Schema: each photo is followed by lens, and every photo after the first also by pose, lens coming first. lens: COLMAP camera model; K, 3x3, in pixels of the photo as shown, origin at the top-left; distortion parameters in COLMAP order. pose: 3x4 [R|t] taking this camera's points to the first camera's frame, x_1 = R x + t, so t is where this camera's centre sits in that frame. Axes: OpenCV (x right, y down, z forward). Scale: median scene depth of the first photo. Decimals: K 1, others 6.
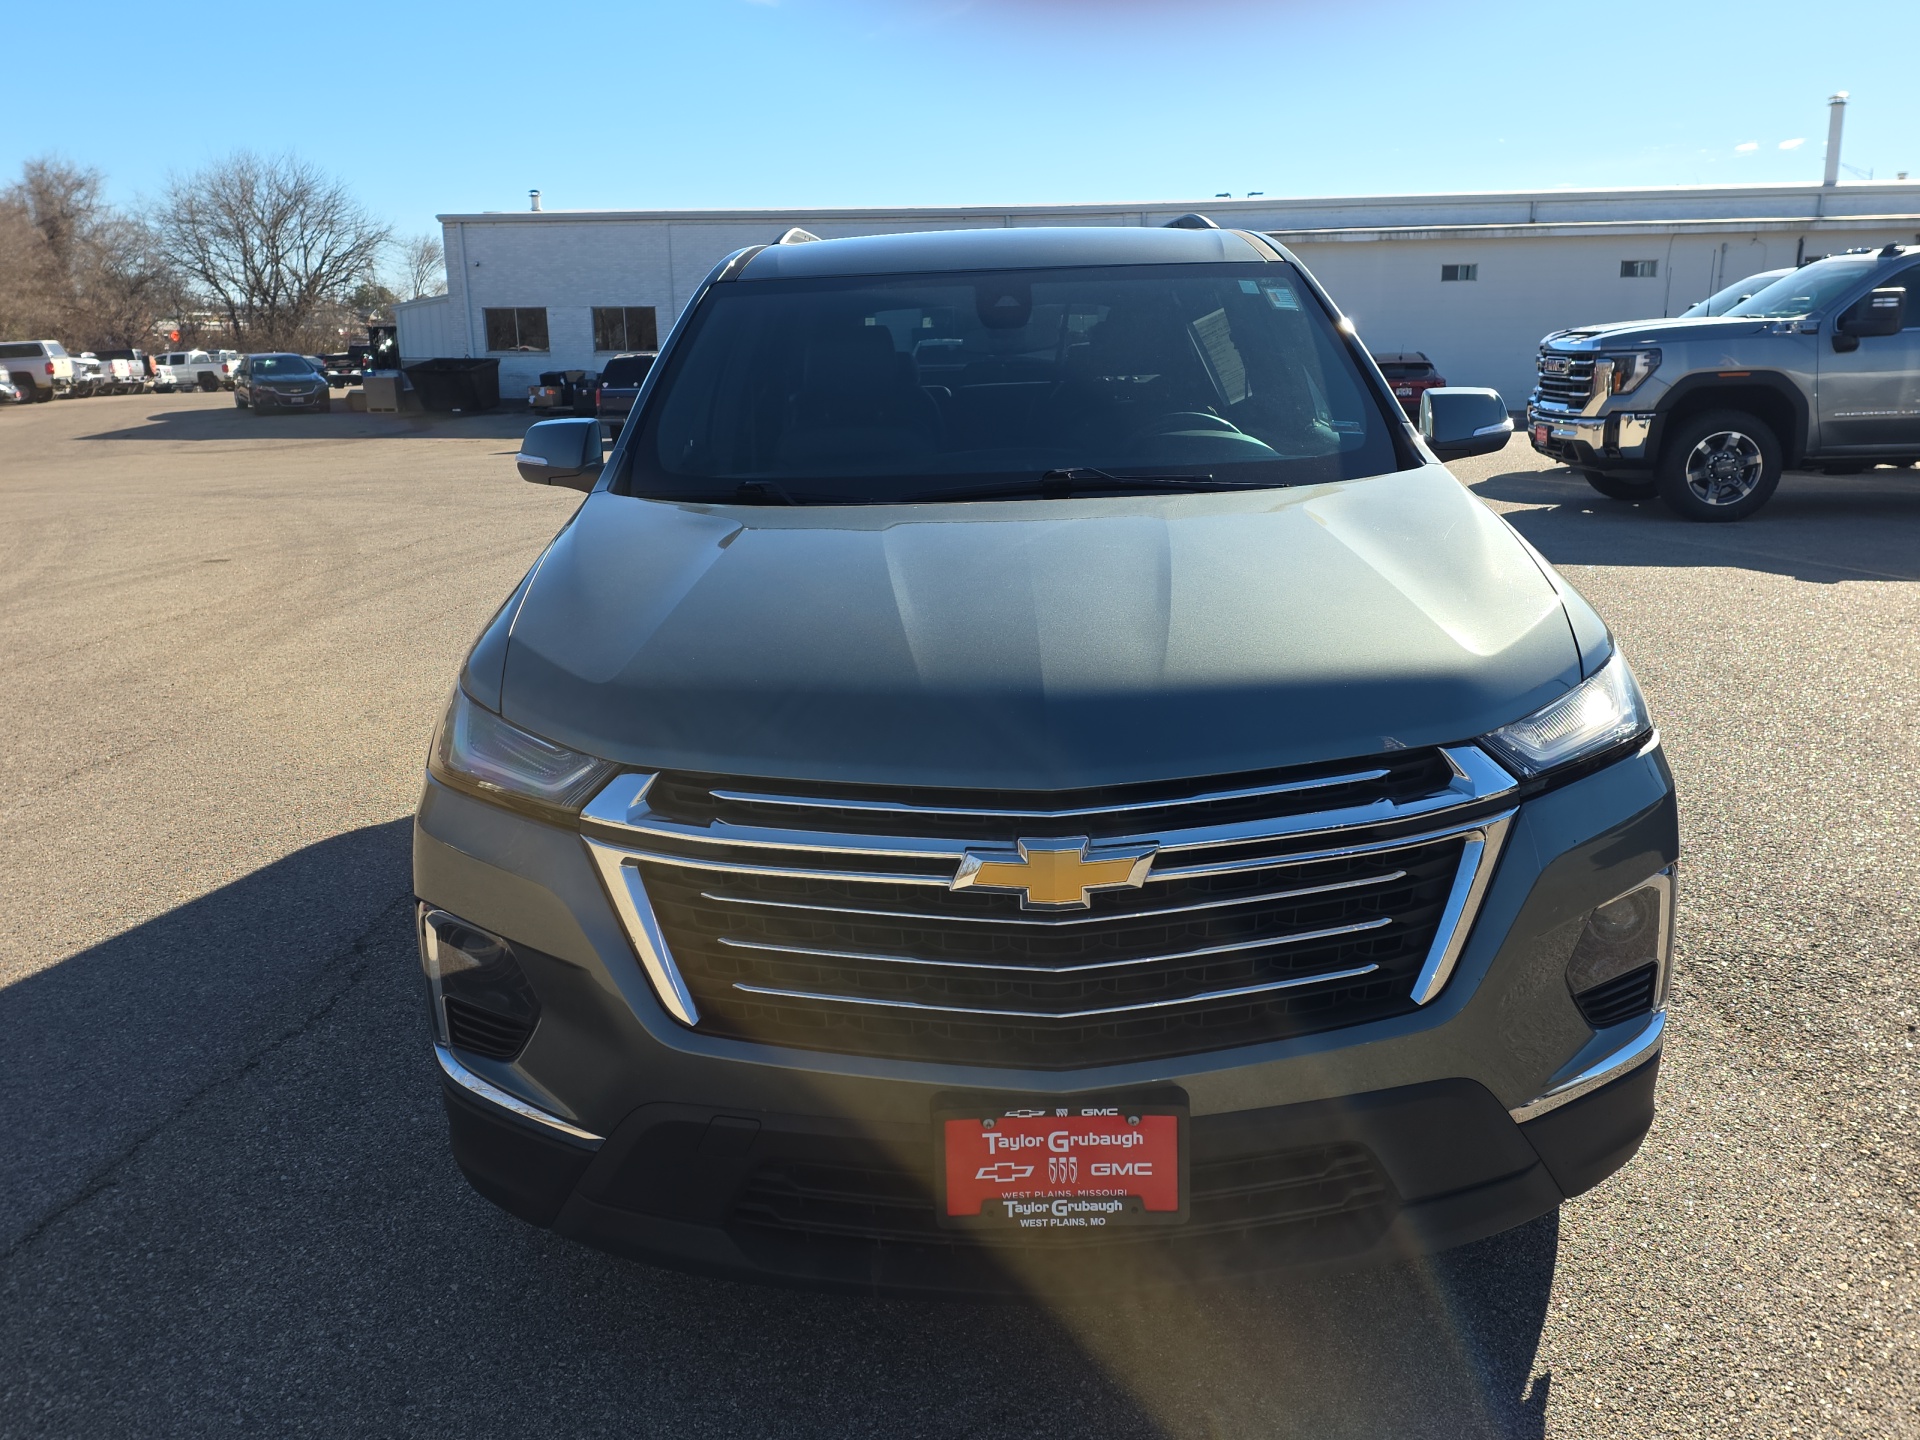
lens RADIAL K [[1581.8, 0, 970.8], [0, 1581.8, 696.5], [0, 0, 1]] dist [0.112595, -0.135793]
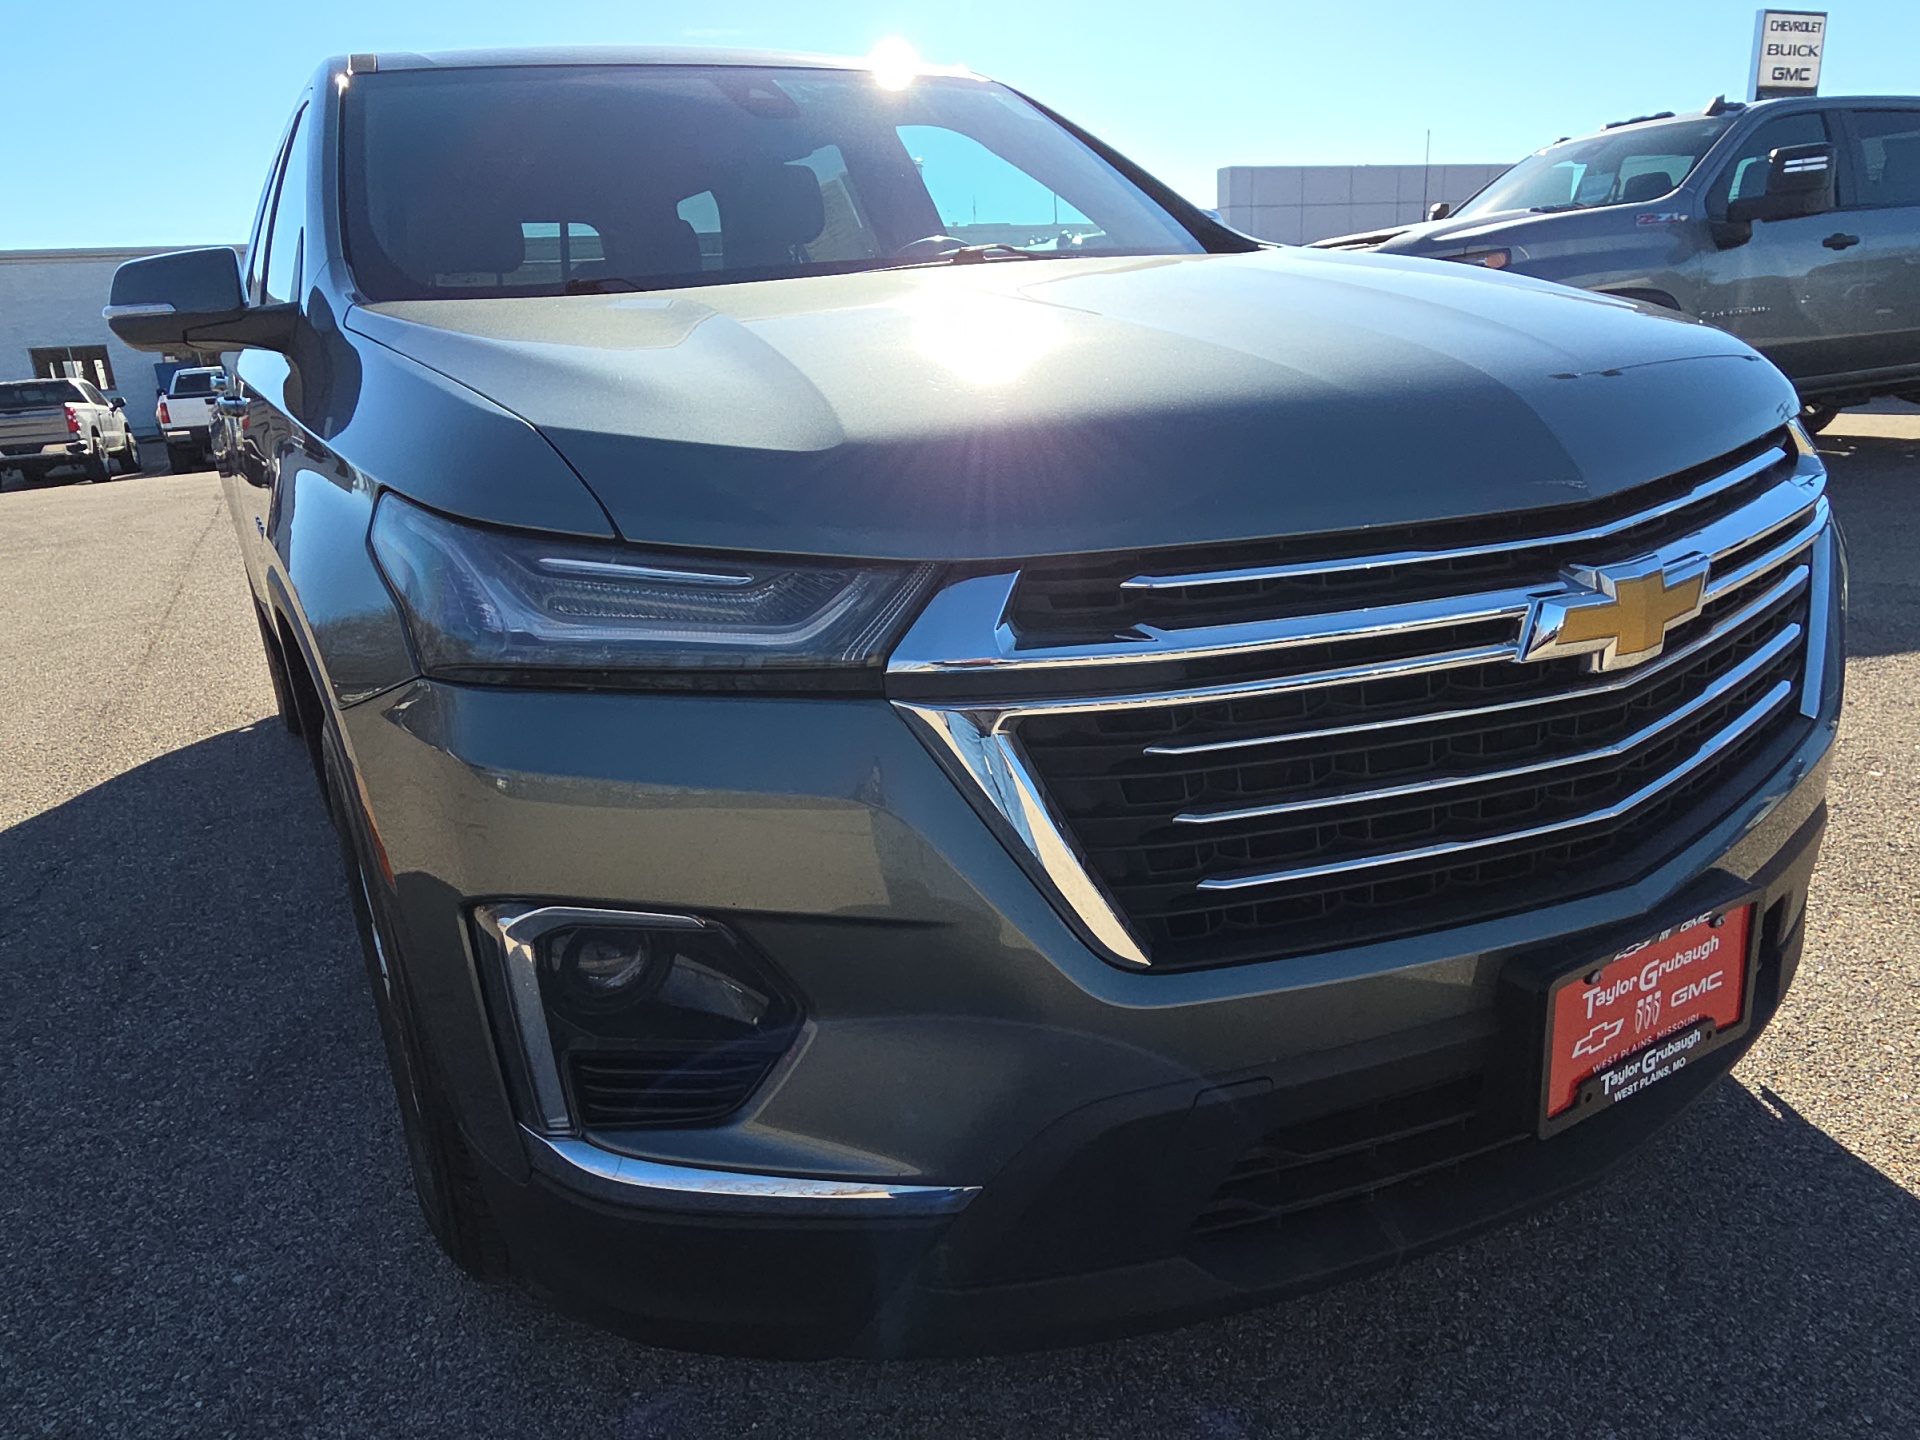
lens RADIAL K [[1301.3, 0, 954.6], [0, 1301.3, 724.0], [0, 0, 1]] dist [0.004874, 0.001010]
pose [[0.867801, -0.179733, 0.463268, -0.410126], [0.159043, 0.983715, 0.083728, 0.054658], [-0.470772, 0.001020, 0.882254, 0.531179]]
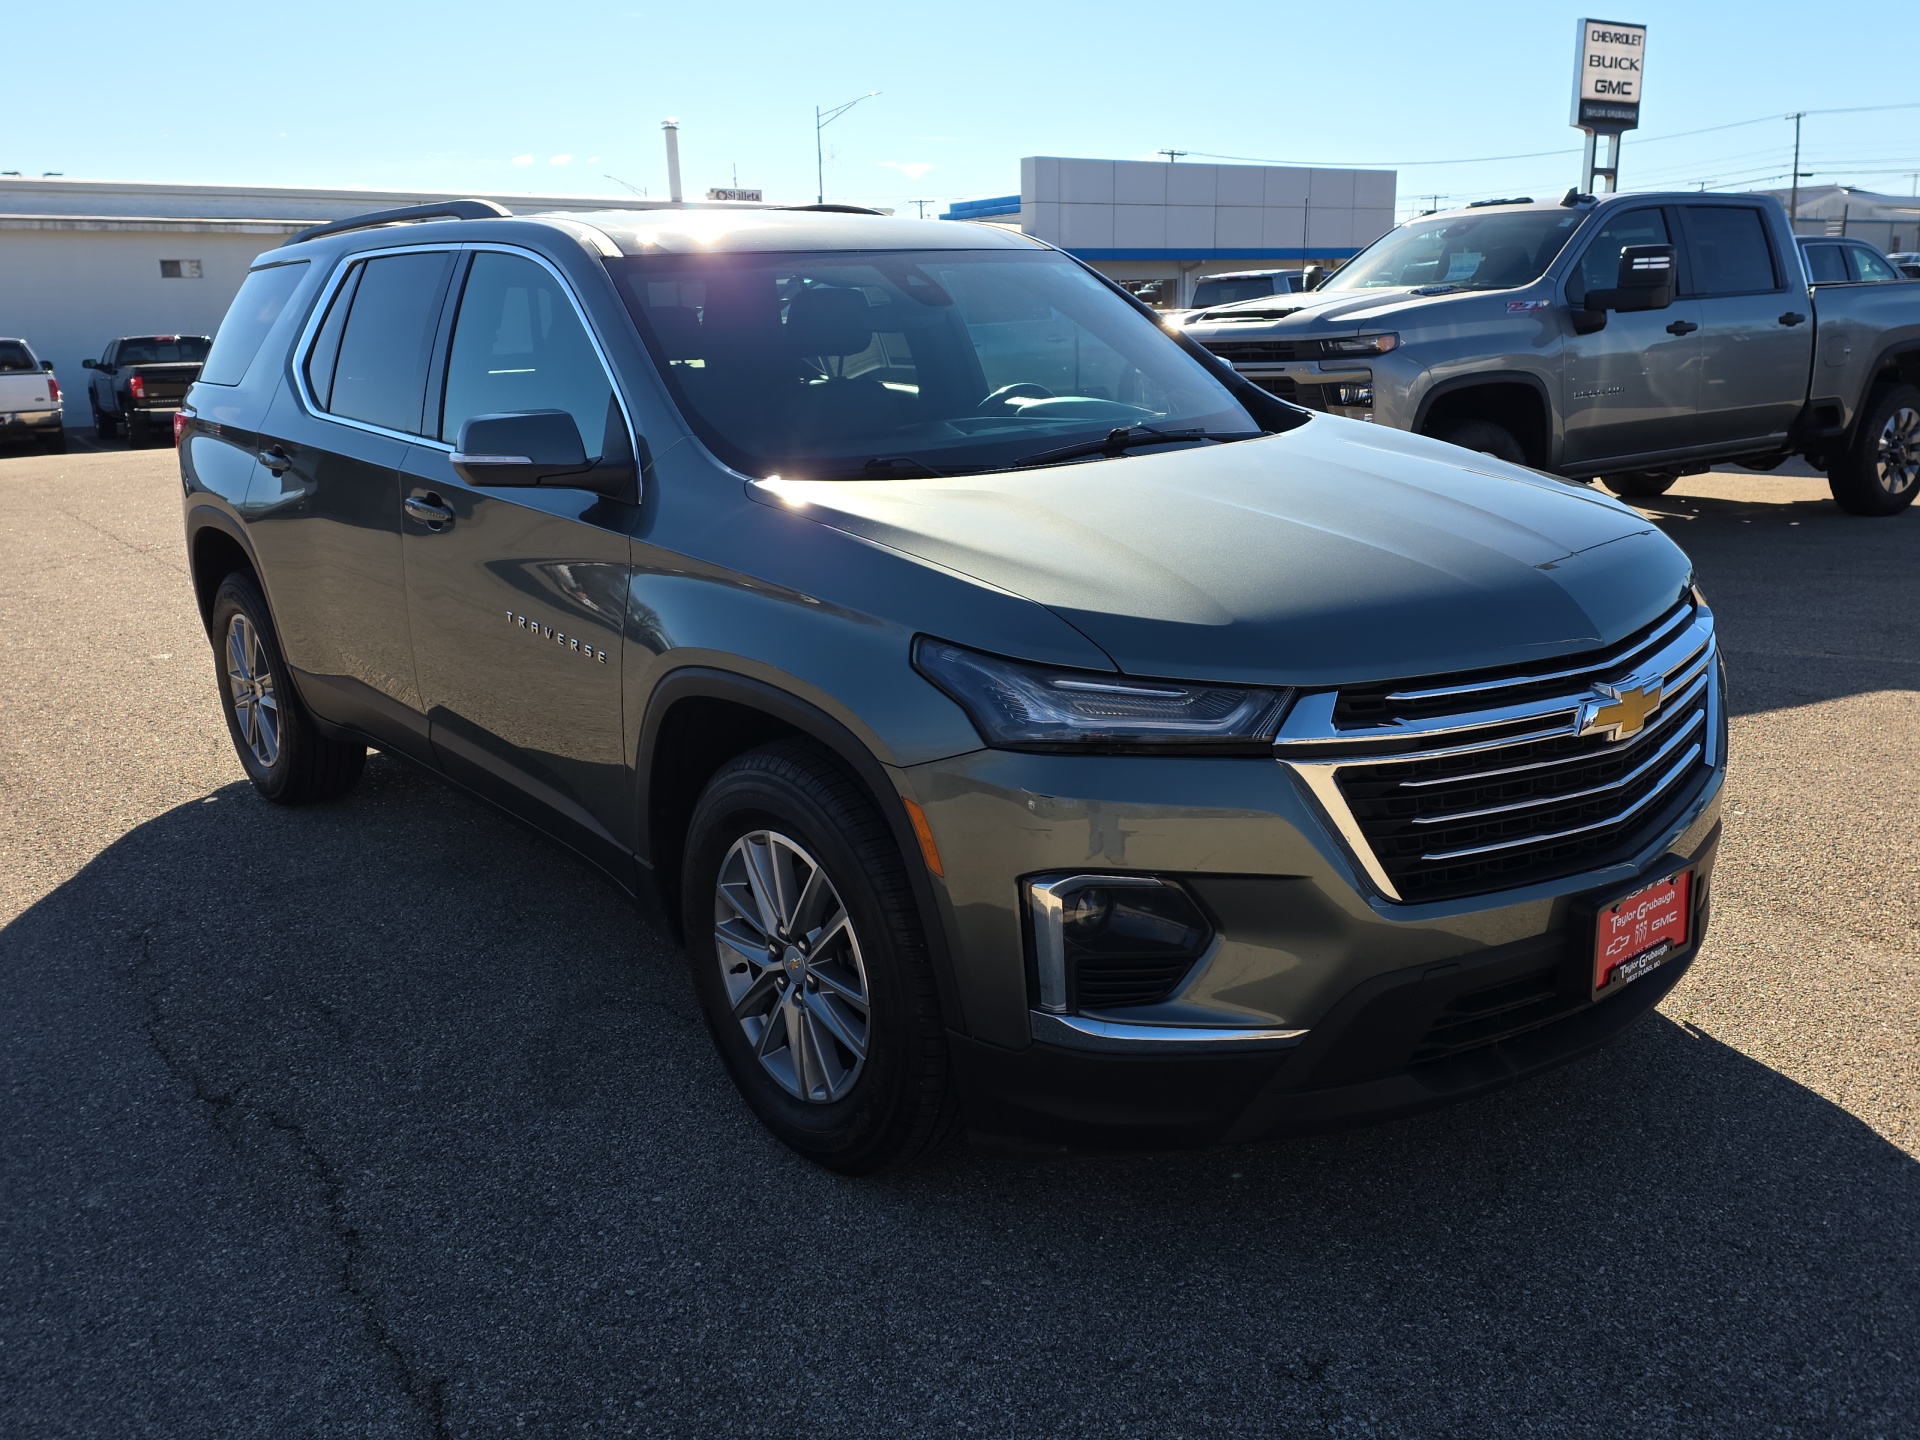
lens RADIAL K [[1581.8, 0, 970.8], [0, 1581.8, 696.5], [0, 0, 1]] dist [0.112595, -0.135793]
pose [[0.768171, -0.153793, 0.621499, -0.992728], [0.154113, 0.986595, 0.053655, -0.042798], [-0.621420, 0.054565, 0.781575, 0.257586]]
